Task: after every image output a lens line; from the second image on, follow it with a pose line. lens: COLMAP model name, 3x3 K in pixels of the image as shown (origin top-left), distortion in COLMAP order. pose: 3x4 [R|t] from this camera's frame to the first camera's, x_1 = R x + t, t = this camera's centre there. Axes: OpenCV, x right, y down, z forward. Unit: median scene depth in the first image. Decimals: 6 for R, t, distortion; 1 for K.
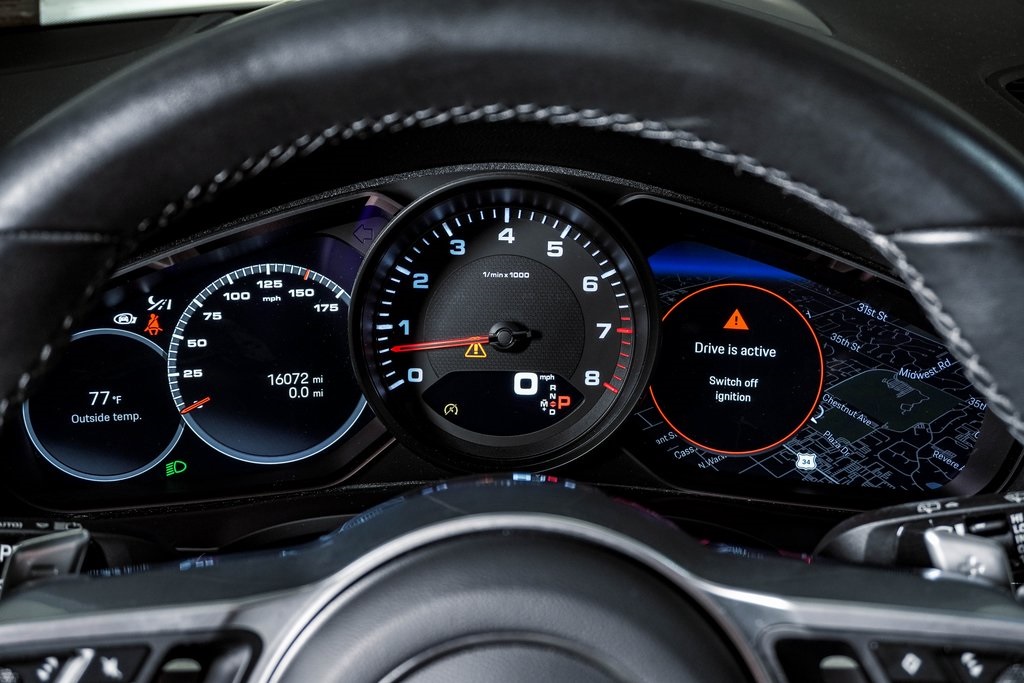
lens RADIAL K [[1328.1, 0, 532.2], [0, 1328.1, 339.2], [0, 0, 1]] dist [0.026854, 0.000000]
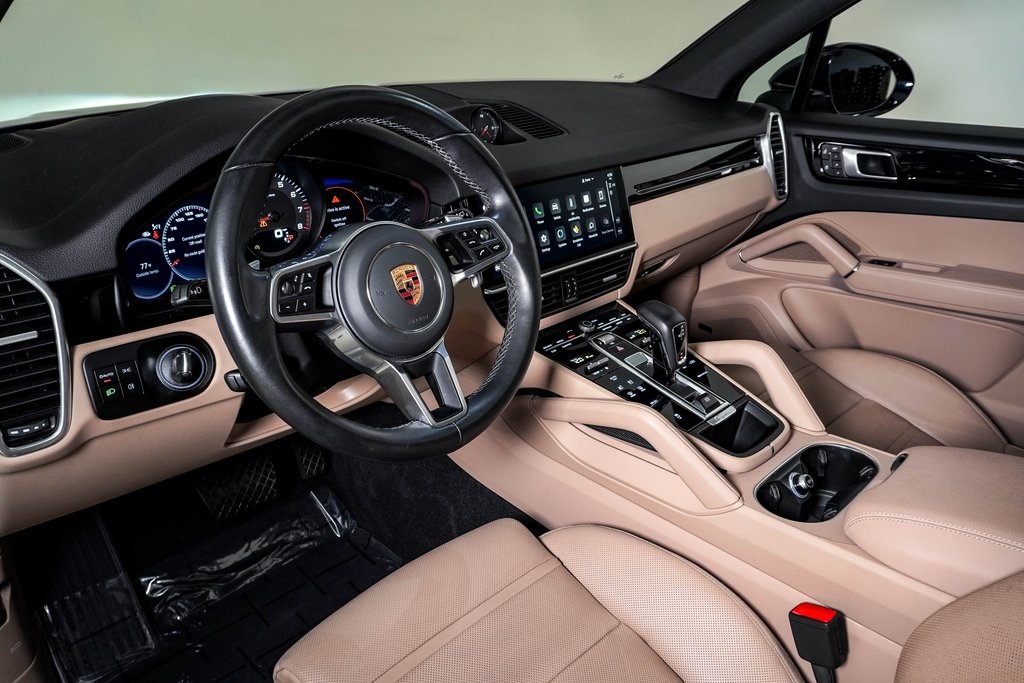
lens RADIAL K [[792.0, 0, 515.7], [0, 792.0, 340.9], [0, 0, 1]] dist [-0.031503, 0.026613]
pose [[0.698173, -0.280714, 0.658601, -0.873417], [0.259571, 0.956584, 0.132554, 0.169200], [-0.667216, 0.078408, 0.740726, -0.633165]]
